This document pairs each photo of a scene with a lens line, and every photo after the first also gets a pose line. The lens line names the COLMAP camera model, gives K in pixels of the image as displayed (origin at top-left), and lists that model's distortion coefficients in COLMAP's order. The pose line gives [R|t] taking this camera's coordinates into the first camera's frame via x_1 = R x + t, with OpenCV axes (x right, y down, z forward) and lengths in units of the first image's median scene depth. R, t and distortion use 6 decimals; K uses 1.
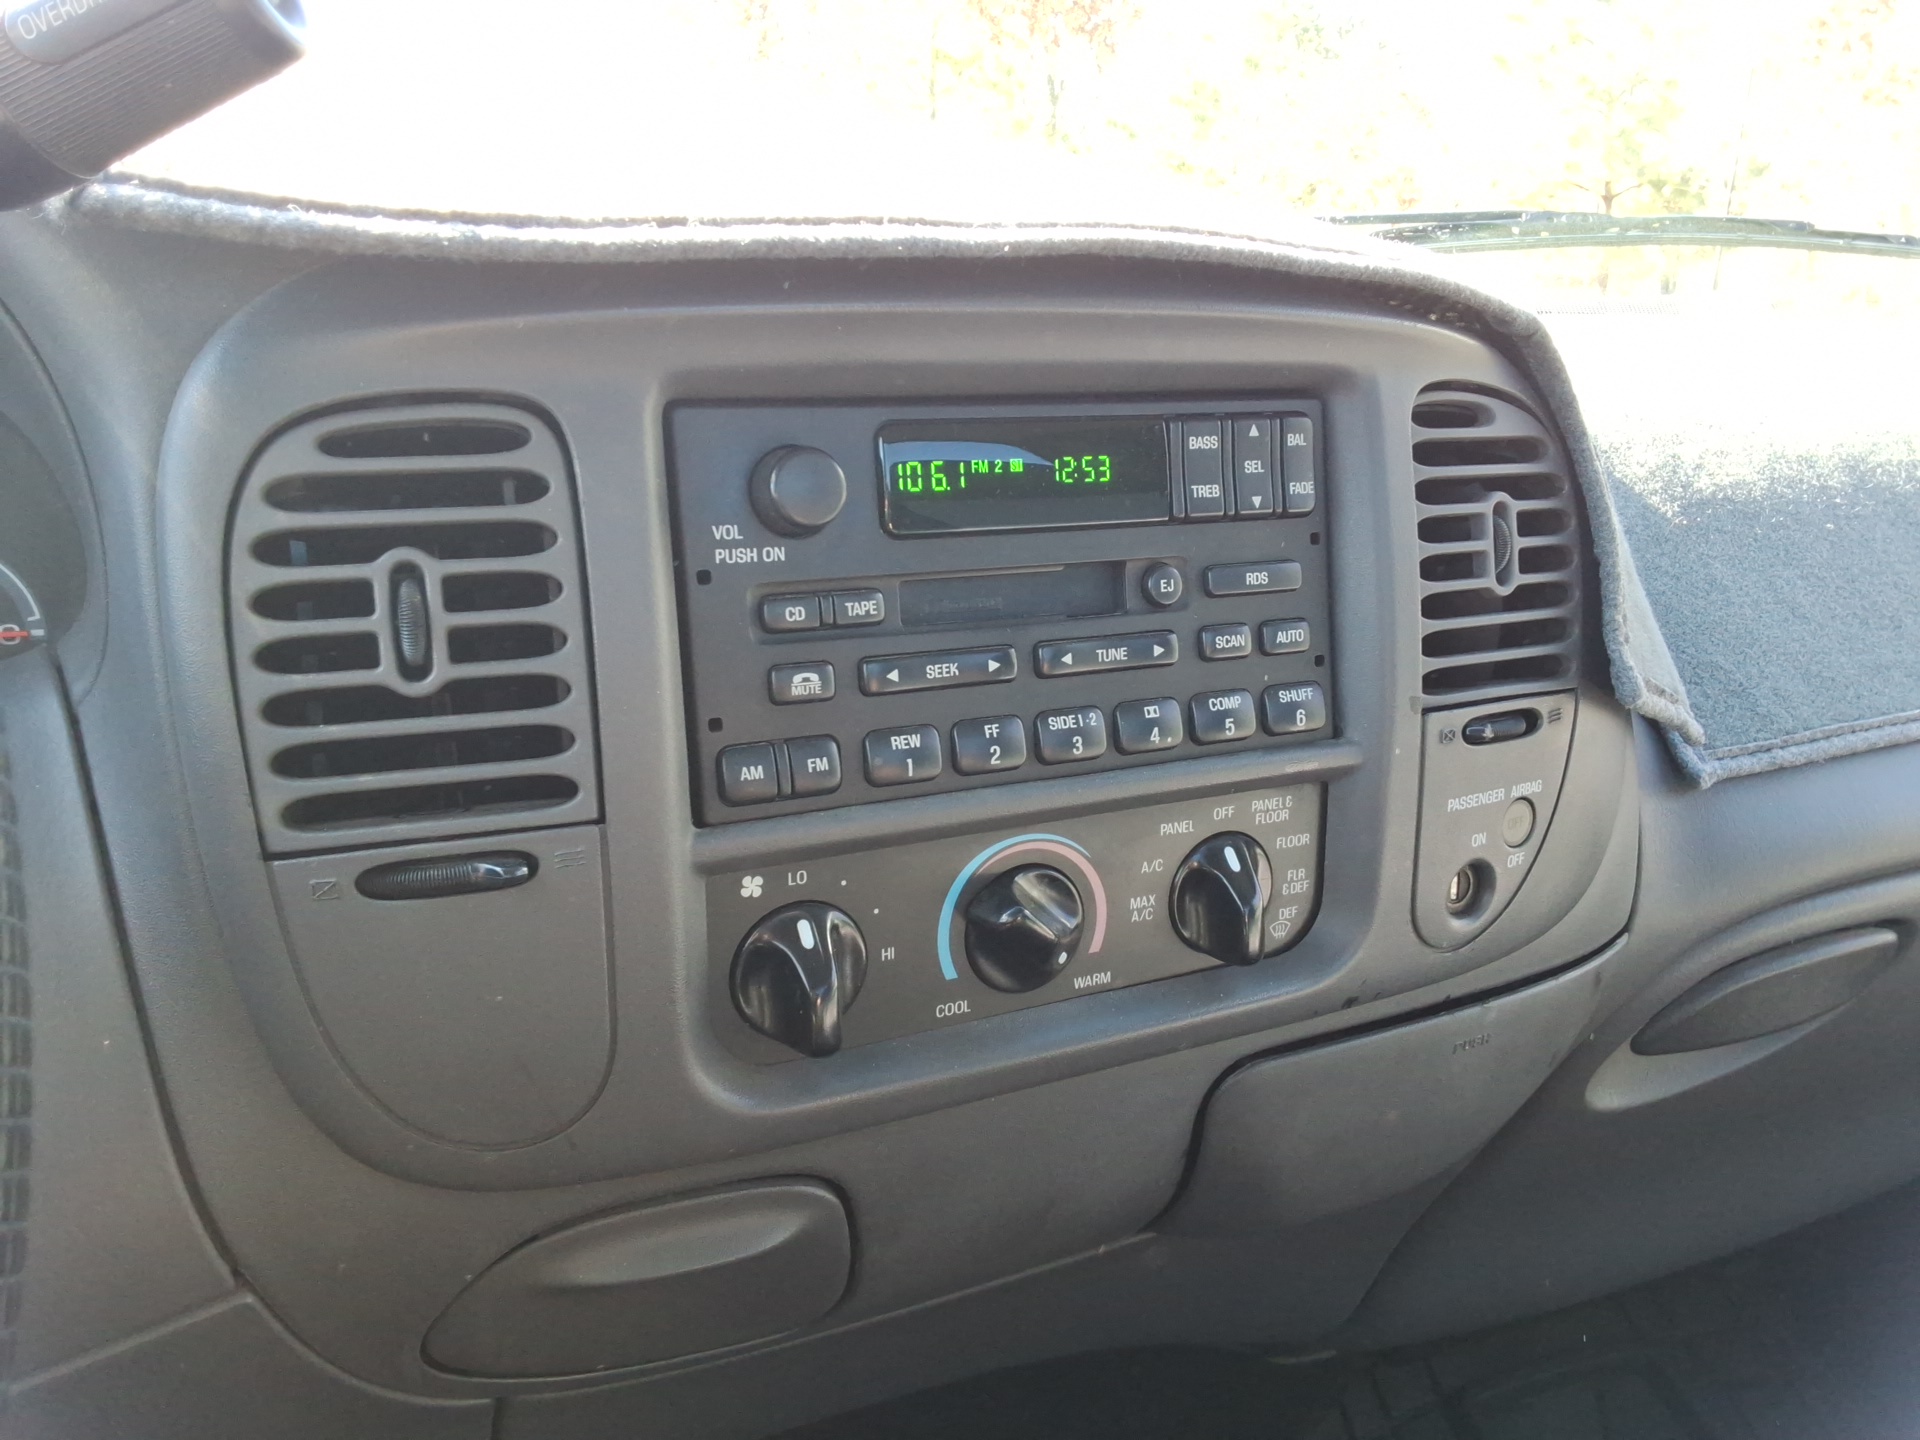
lens RADIAL K [[1536.2, 0, 953.7], [0, 1536.2, 727.2], [0, 0, 1]] dist [0.070067, -0.085741]
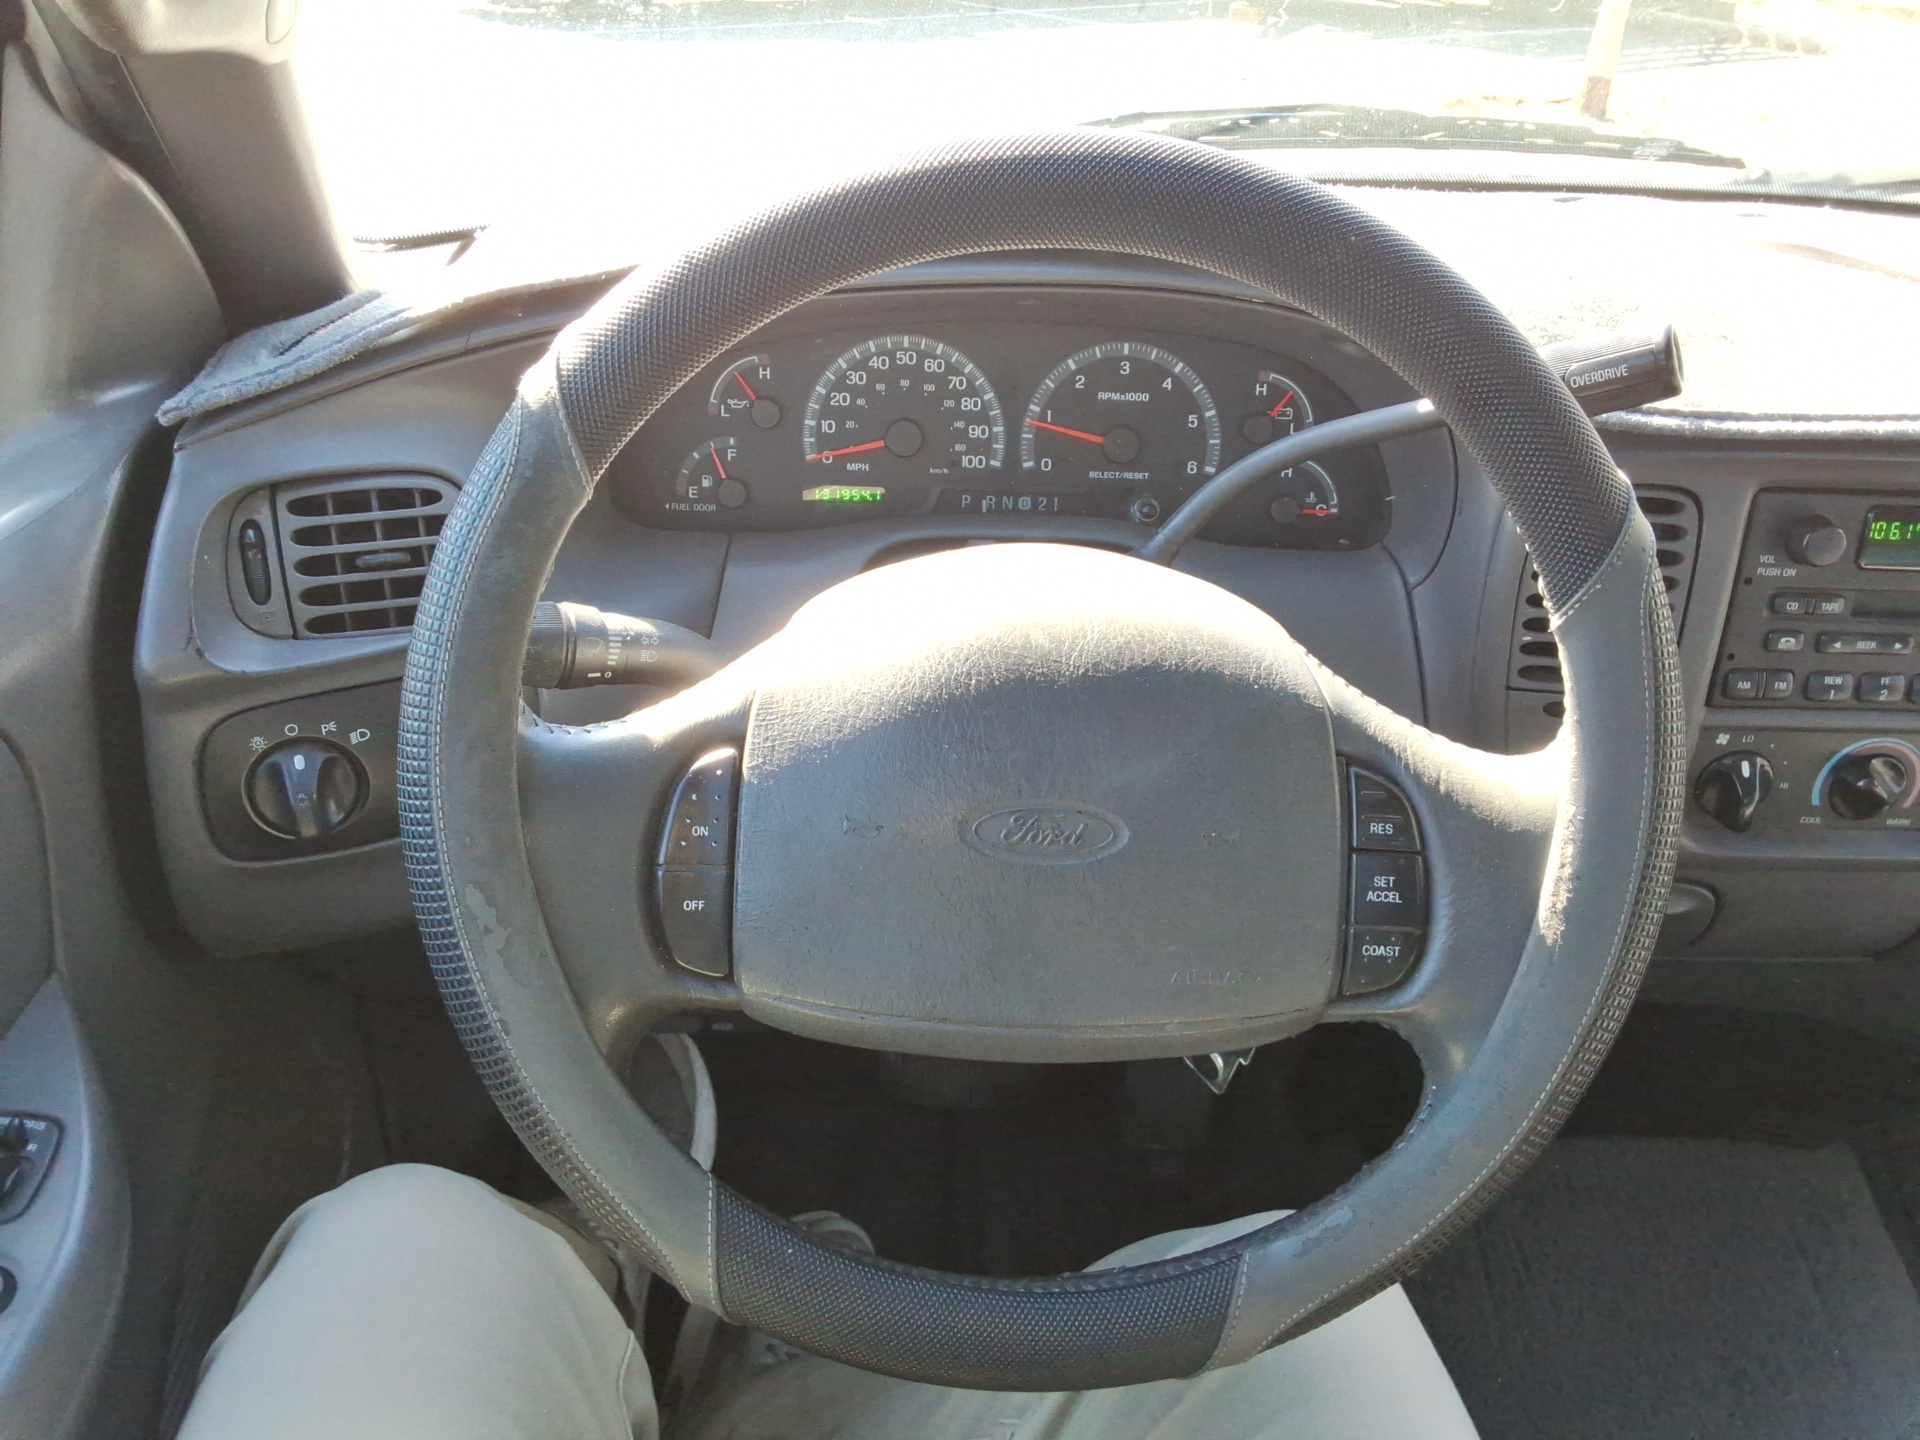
lens RADIAL K [[1536.2, 0, 963.3], [0, 1536.2, 724.0], [0, 0, 1]] dist [0.070067, -0.085741]
pose [[0.911187, 0.234376, -0.338832, -0.338660], [-0.142659, 0.951031, 0.274206, -0.304863], [0.386507, -0.201515, 0.900002, -1.078372]]
